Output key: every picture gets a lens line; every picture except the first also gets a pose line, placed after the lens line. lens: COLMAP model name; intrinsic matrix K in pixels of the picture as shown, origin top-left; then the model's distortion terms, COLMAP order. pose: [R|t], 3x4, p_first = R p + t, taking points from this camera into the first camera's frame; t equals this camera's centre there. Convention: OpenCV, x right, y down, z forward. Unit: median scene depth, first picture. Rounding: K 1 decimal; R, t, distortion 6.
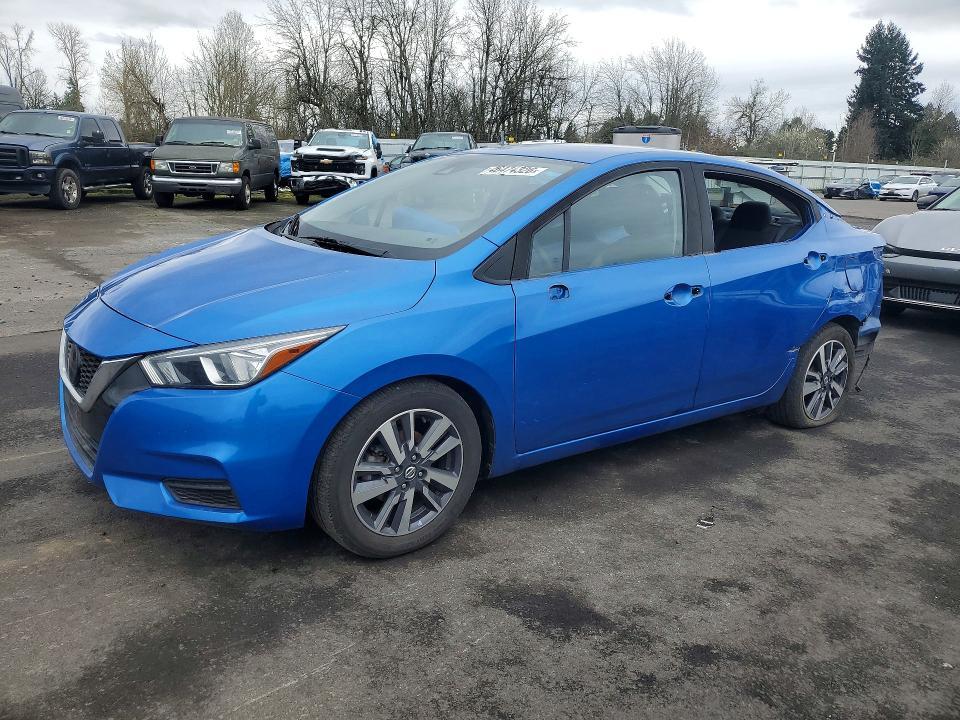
lens RADIAL K [[739.0, 0, 454.5], [0, 739.0, 356.5], [0, 0, 1]] dist [0.005590, 0.026329]
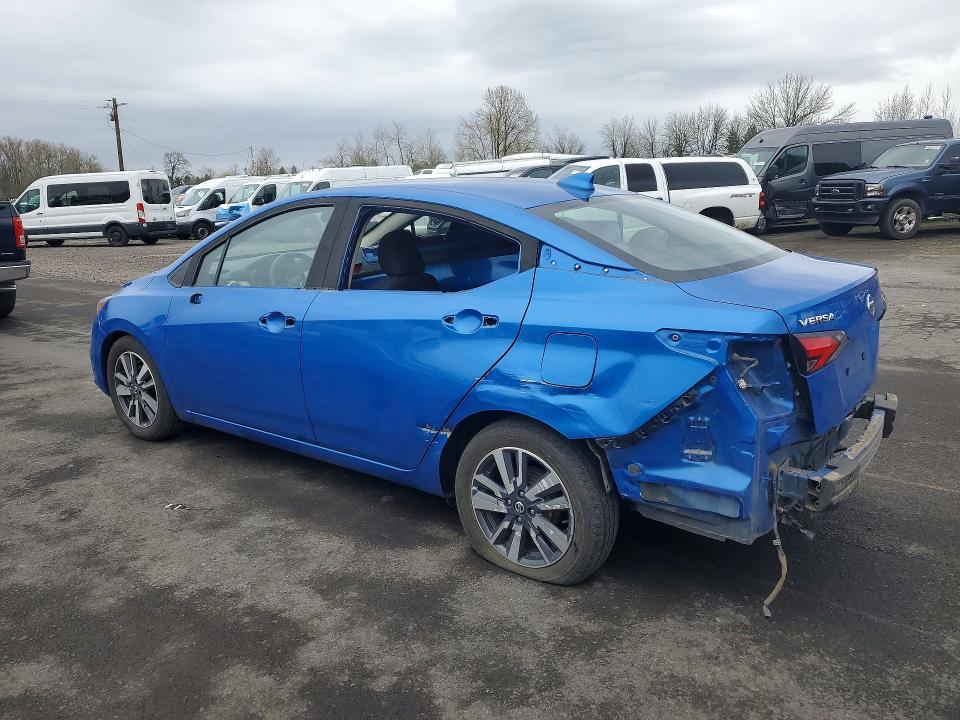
lens RADIAL K [[739.0, 0, 477.3], [0, 739.0, 352.7], [0, 0, 1]] dist [0.005590, 0.026329]
pose [[0.292755, 0.166215, -0.941630, 1.309769], [-0.206870, 0.972462, 0.107341, -0.200798], [0.933541, 0.163370, 0.319078, 0.877141]]
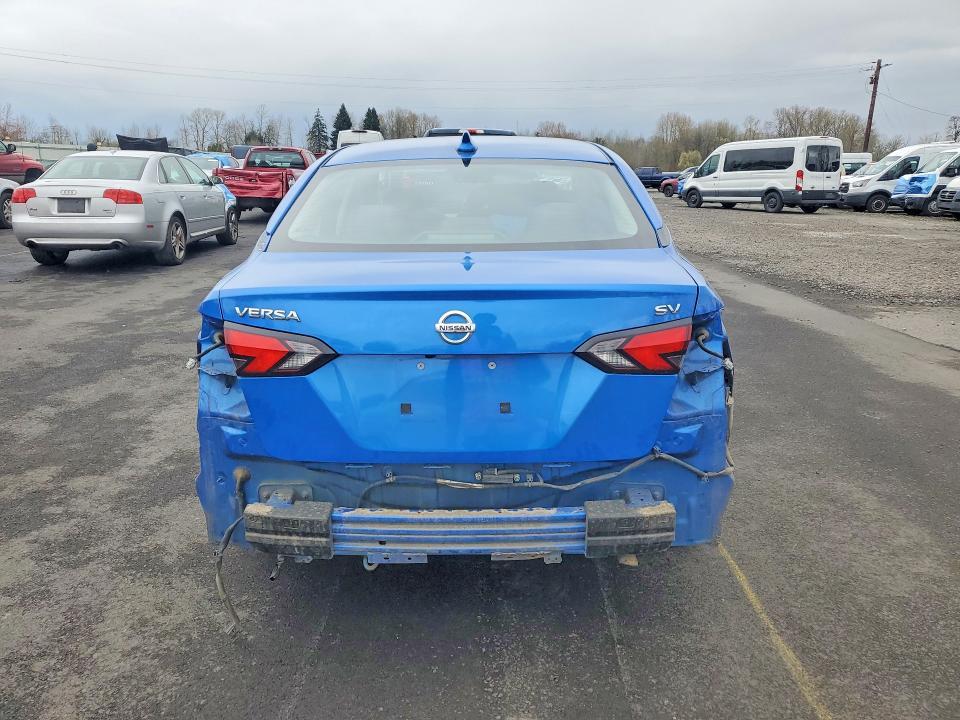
lens RADIAL K [[739.0, 0, 475.1], [0, 739.0, 369.1], [0, 0, 1]] dist [0.005590, 0.026329]
pose [[-0.591018, 0.178752, -0.786603, 1.098363], [-0.228378, 0.898162, 0.375697, -0.424902], [0.773654, 0.401687, -0.490007, 1.782940]]
